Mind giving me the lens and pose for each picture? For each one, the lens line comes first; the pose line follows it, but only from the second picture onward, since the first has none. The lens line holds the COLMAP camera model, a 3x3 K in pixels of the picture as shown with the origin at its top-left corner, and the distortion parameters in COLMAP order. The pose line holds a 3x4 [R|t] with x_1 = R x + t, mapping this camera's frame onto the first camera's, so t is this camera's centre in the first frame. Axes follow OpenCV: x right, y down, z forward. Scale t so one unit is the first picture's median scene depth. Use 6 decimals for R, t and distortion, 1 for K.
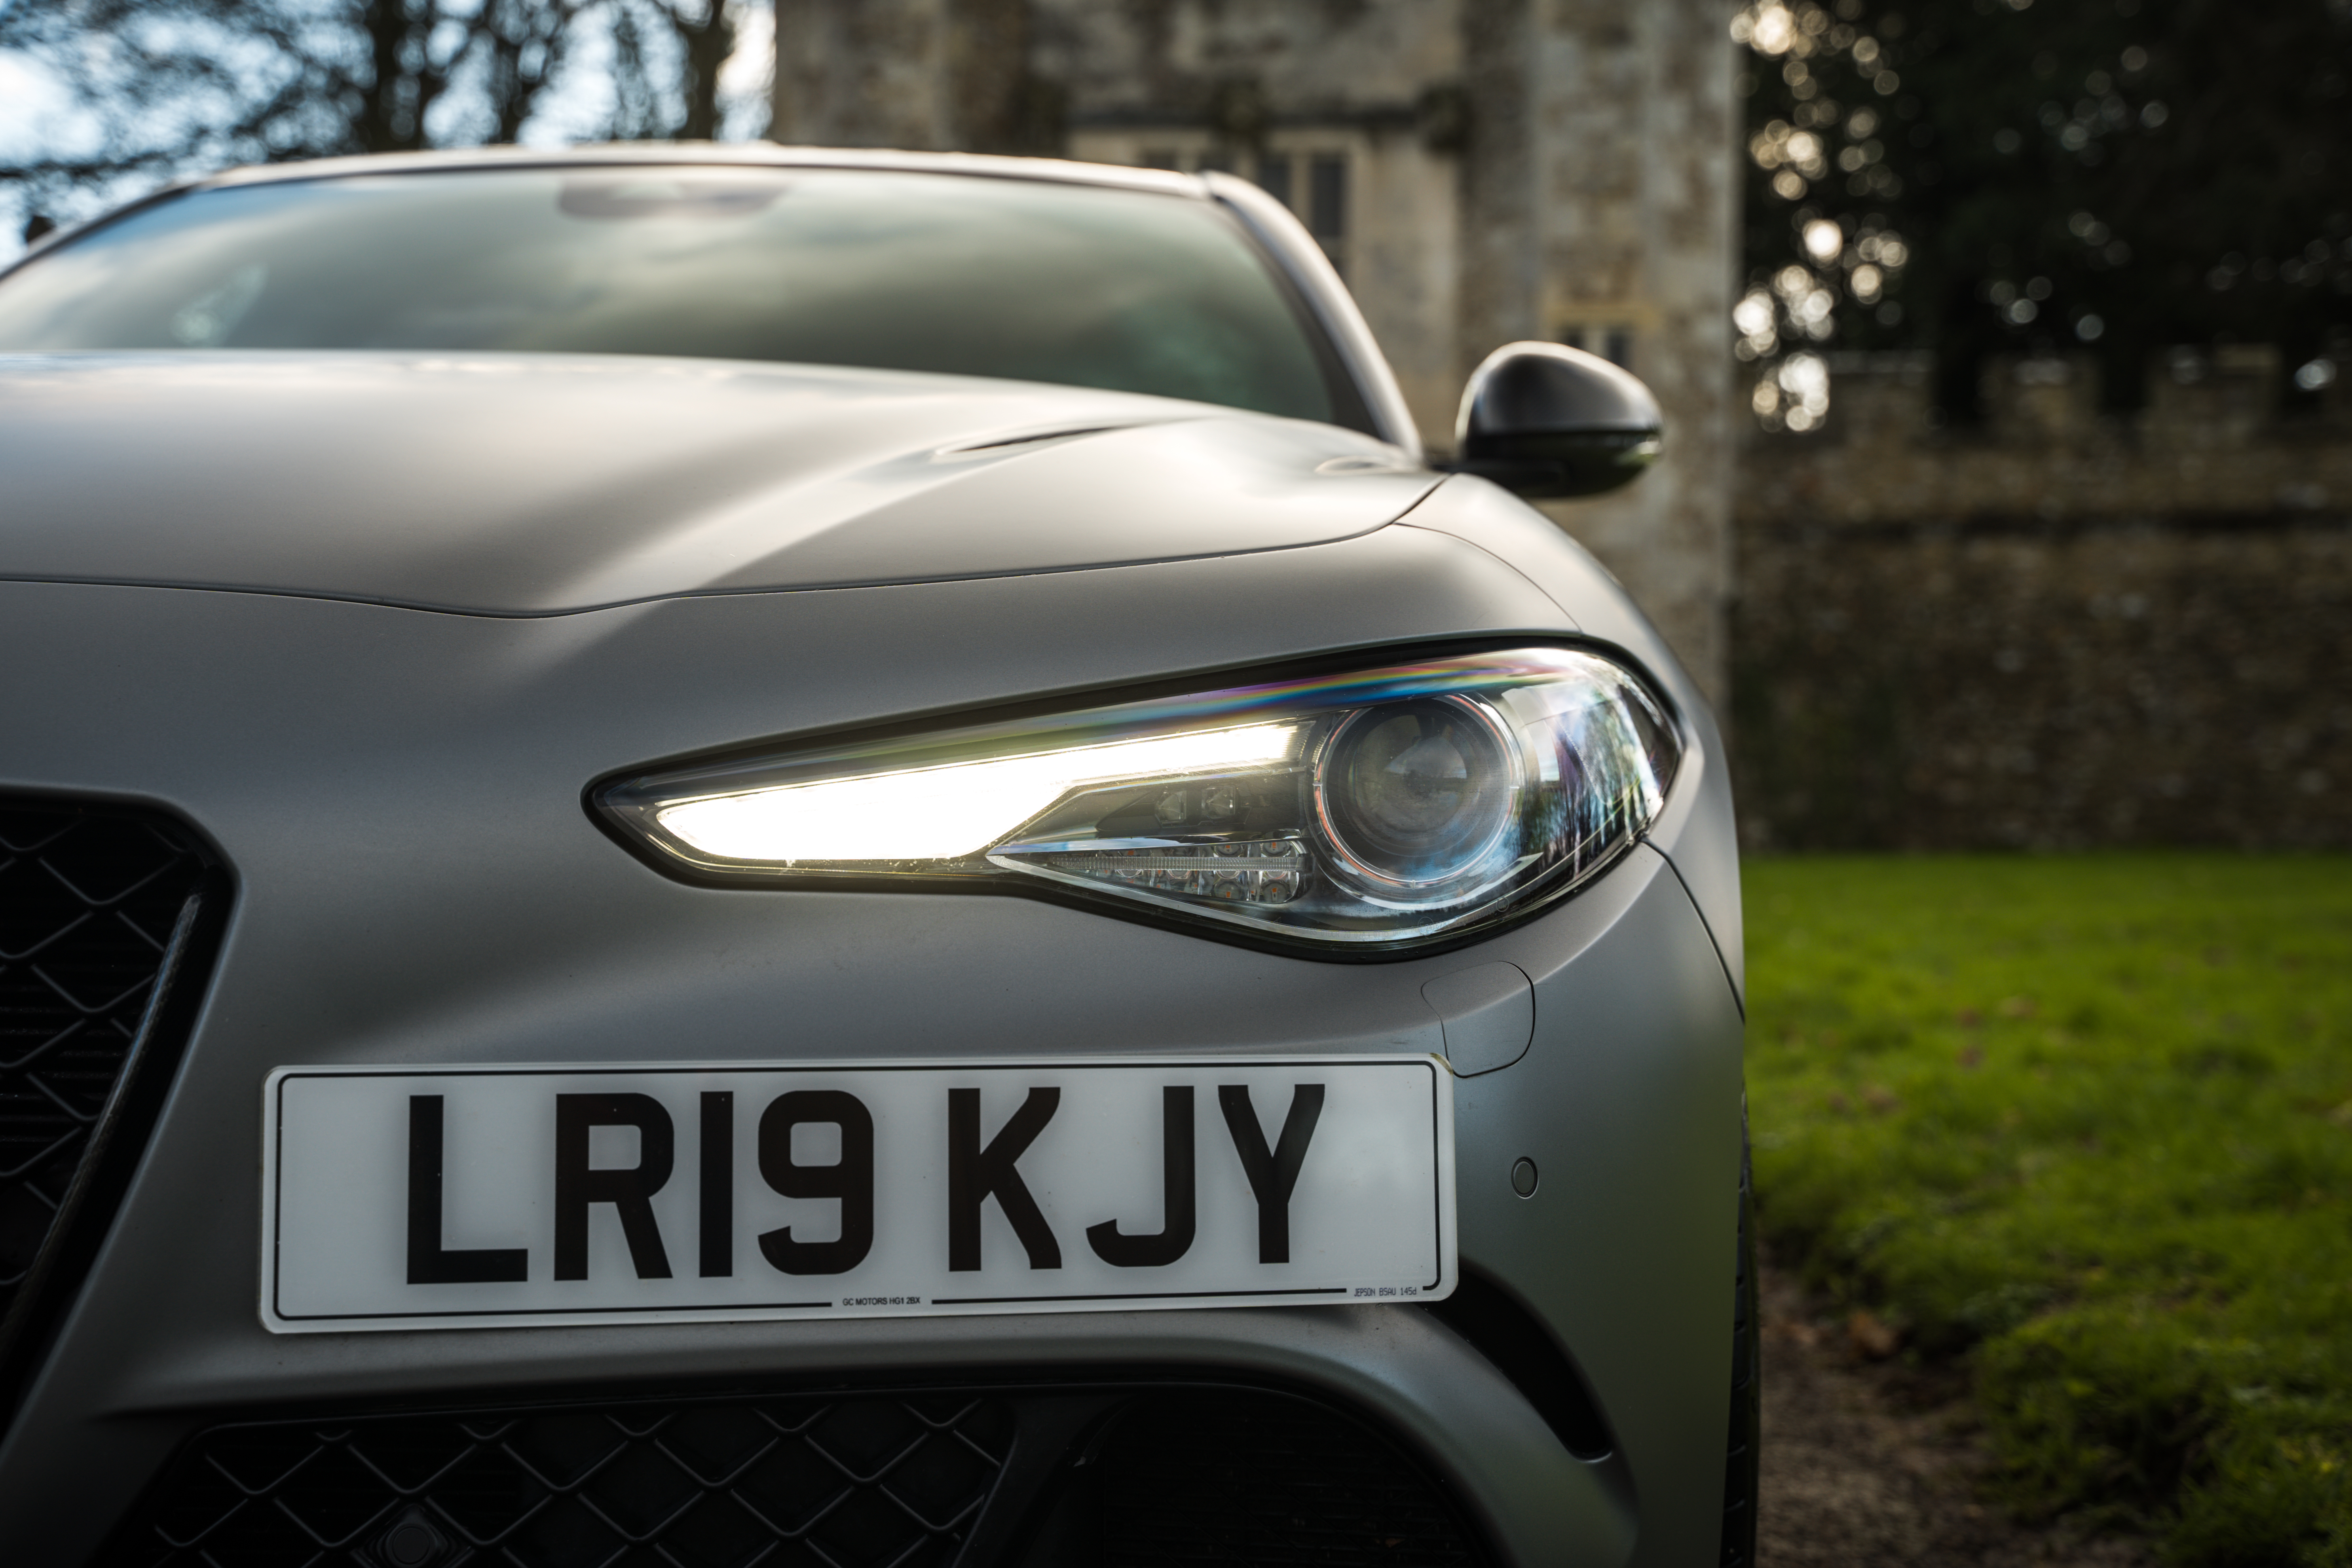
lens RADIAL K [[3269.7, 0, 1164.2], [0, 3269.7, 785.3], [0, 0, 1]] dist [0.085319, 0.000000]
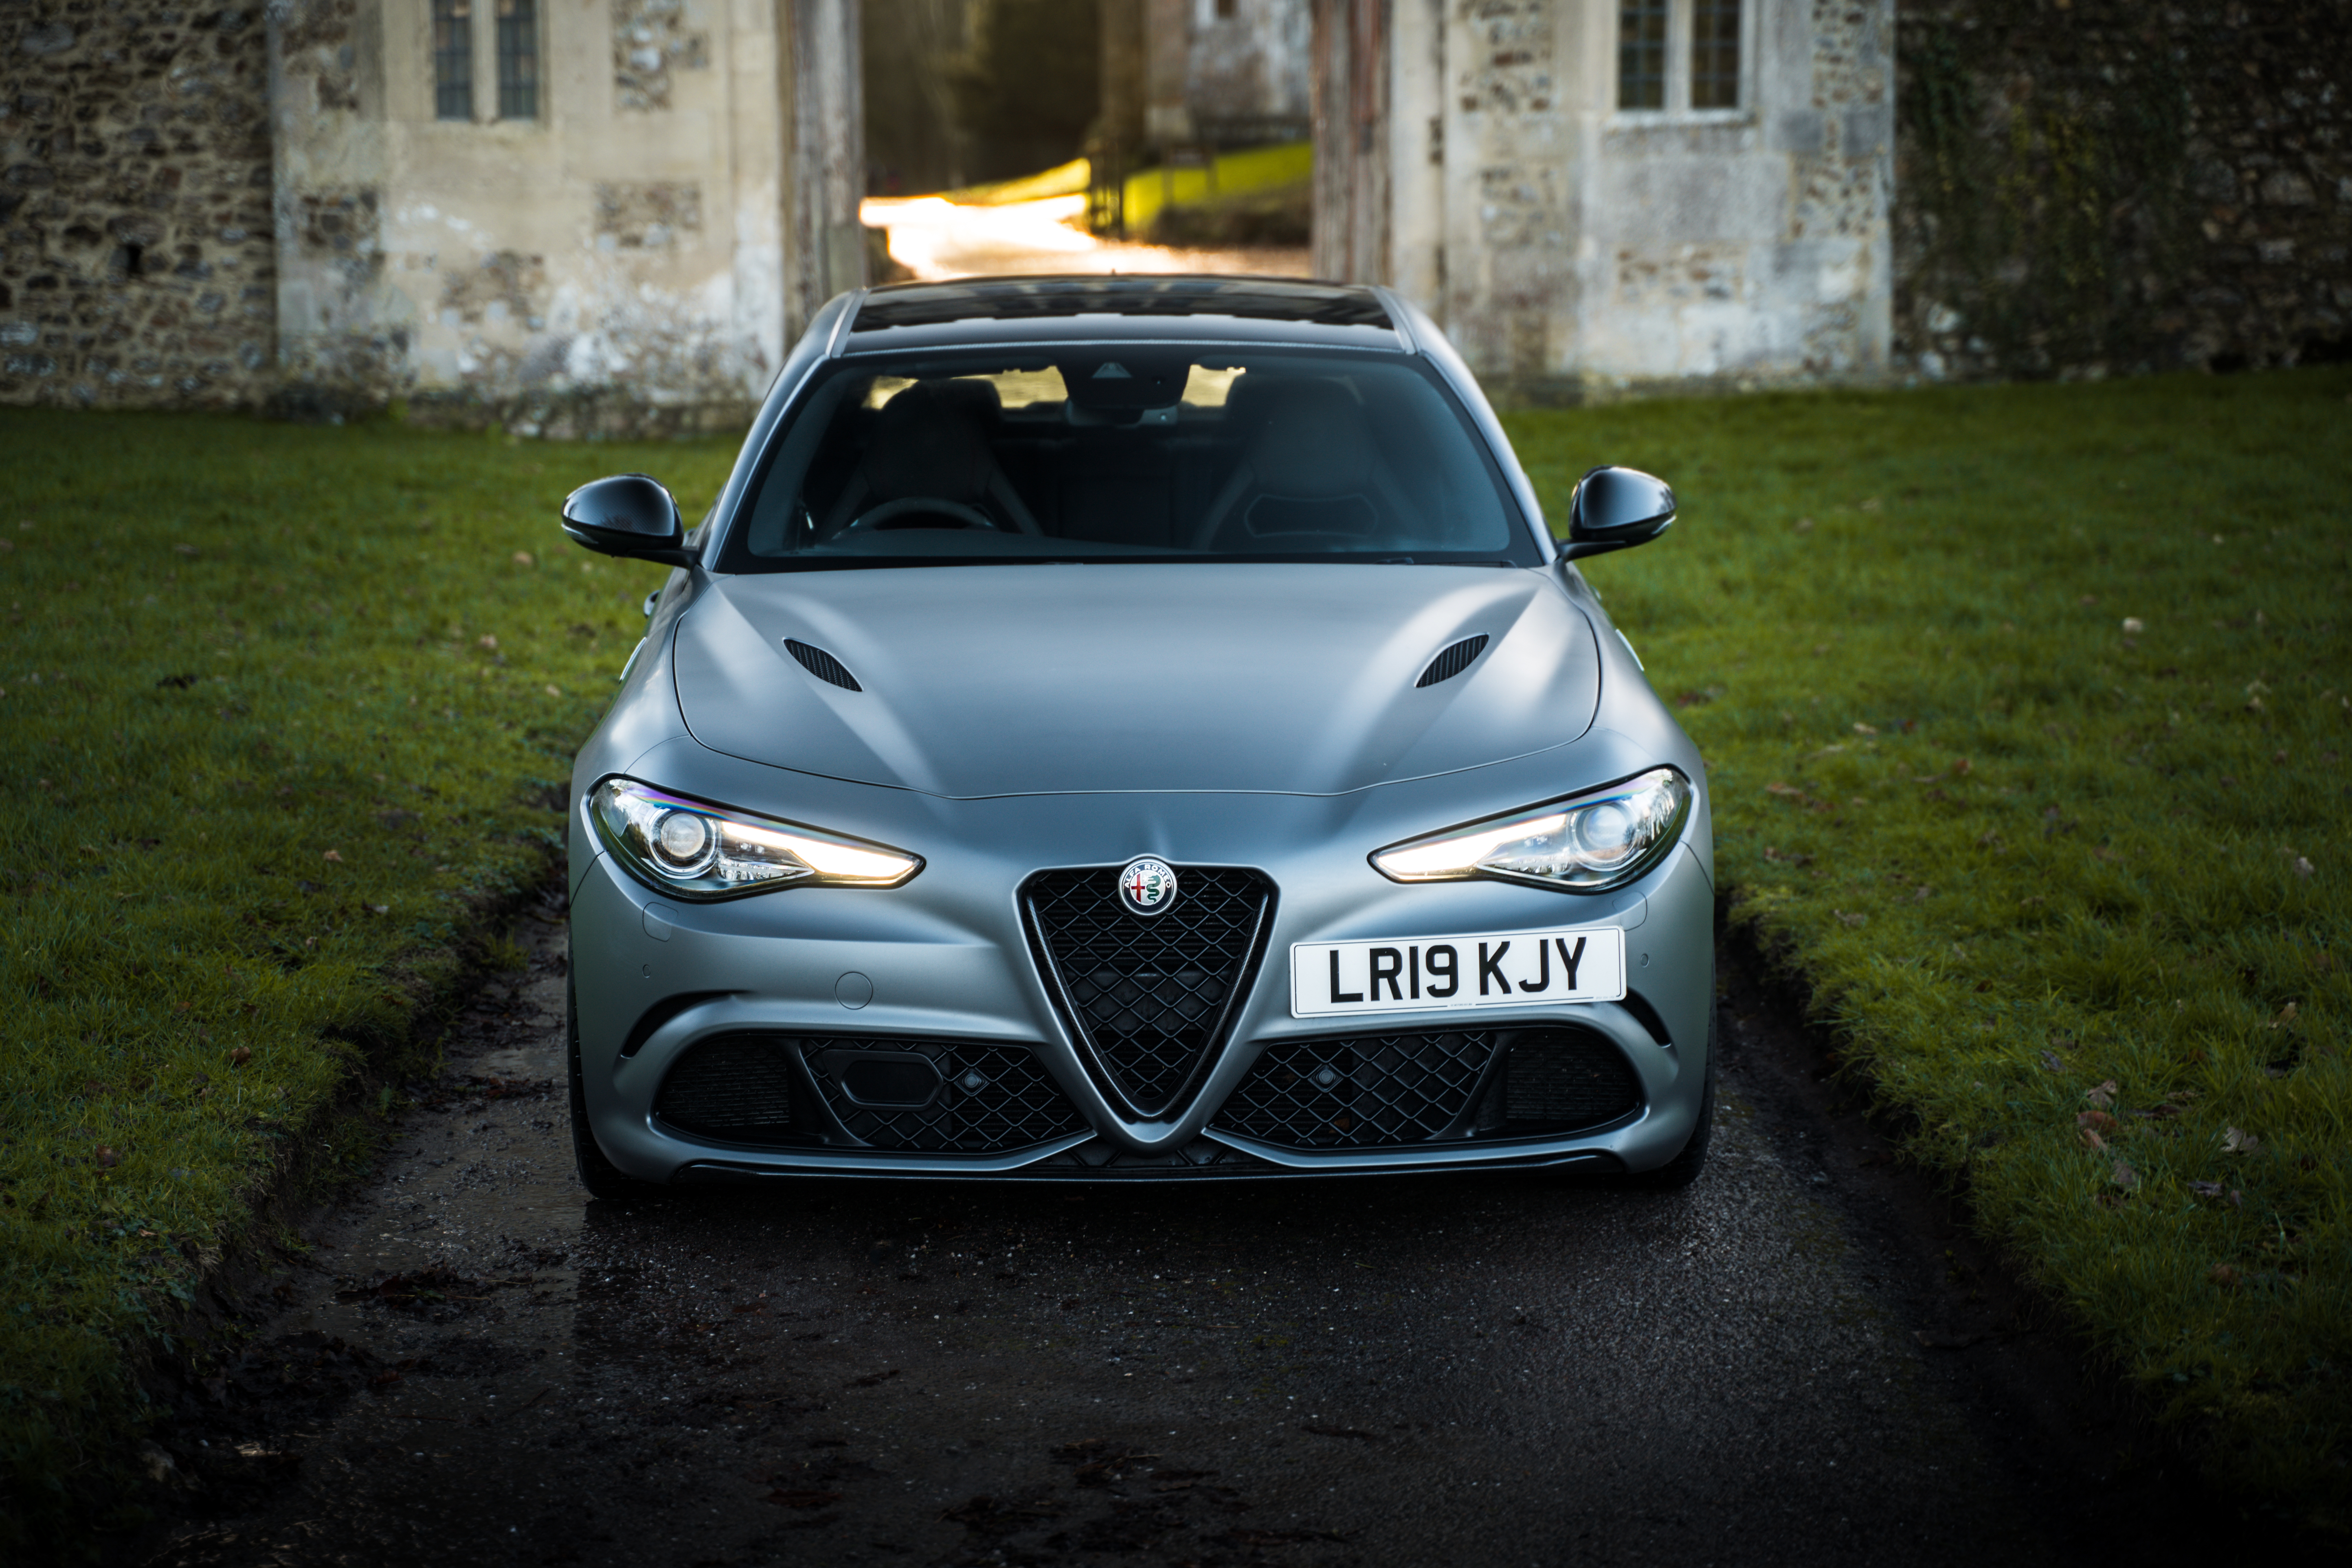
lens RADIAL K [[4972.8, 0, 1187.7], [0, 4972.8, 786.1], [0, 0, 1]] dist [0.280952, 0.000000]
pose [[0.998478, -0.024909, 0.049215, -0.626522], [0.018616, 0.992056, 0.124415, -0.728873], [-0.051923, -0.123310, 0.991009, -4.153465]]
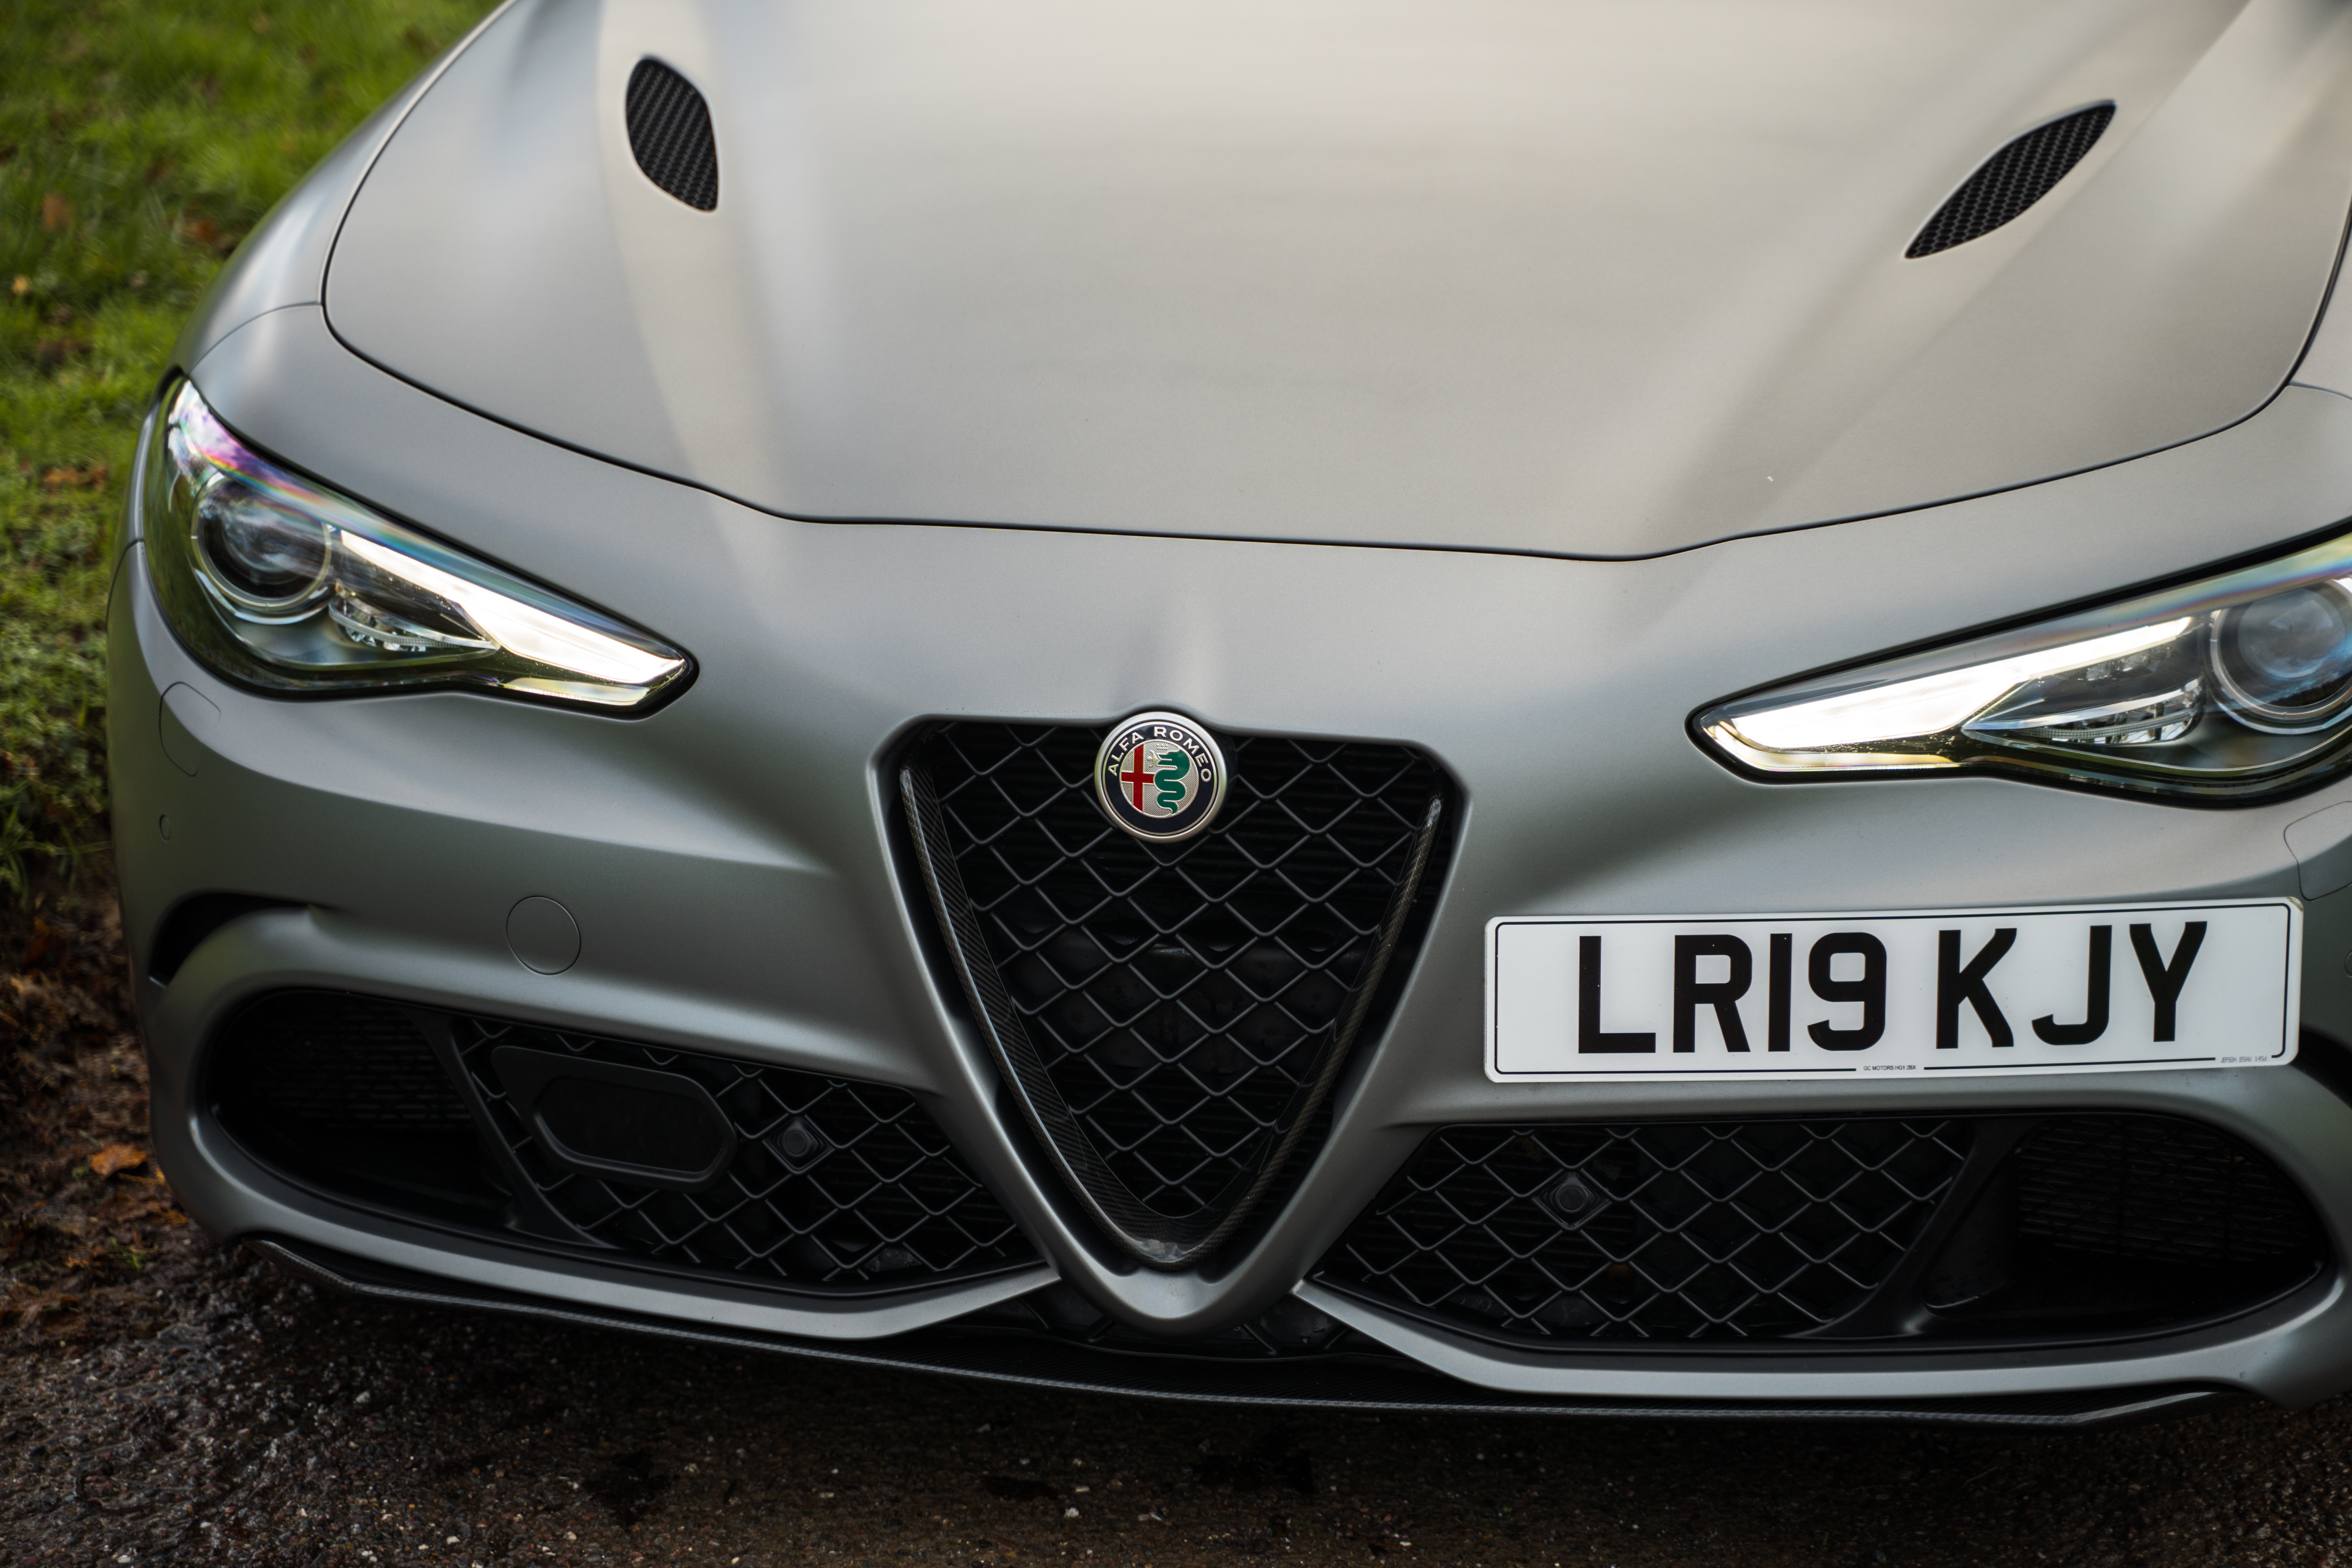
lens RADIAL K [[4973.0, 0, 1168.9], [0, 4973.0, 795.1], [0, 0, 1]] dist [0.280952, 0.000000]
pose [[0.988754, 0.033342, -0.145790, -0.082751], [0.016643, 0.944245, 0.328823, -0.712761], [0.148625, -0.327552, 0.933070, -1.128755]]
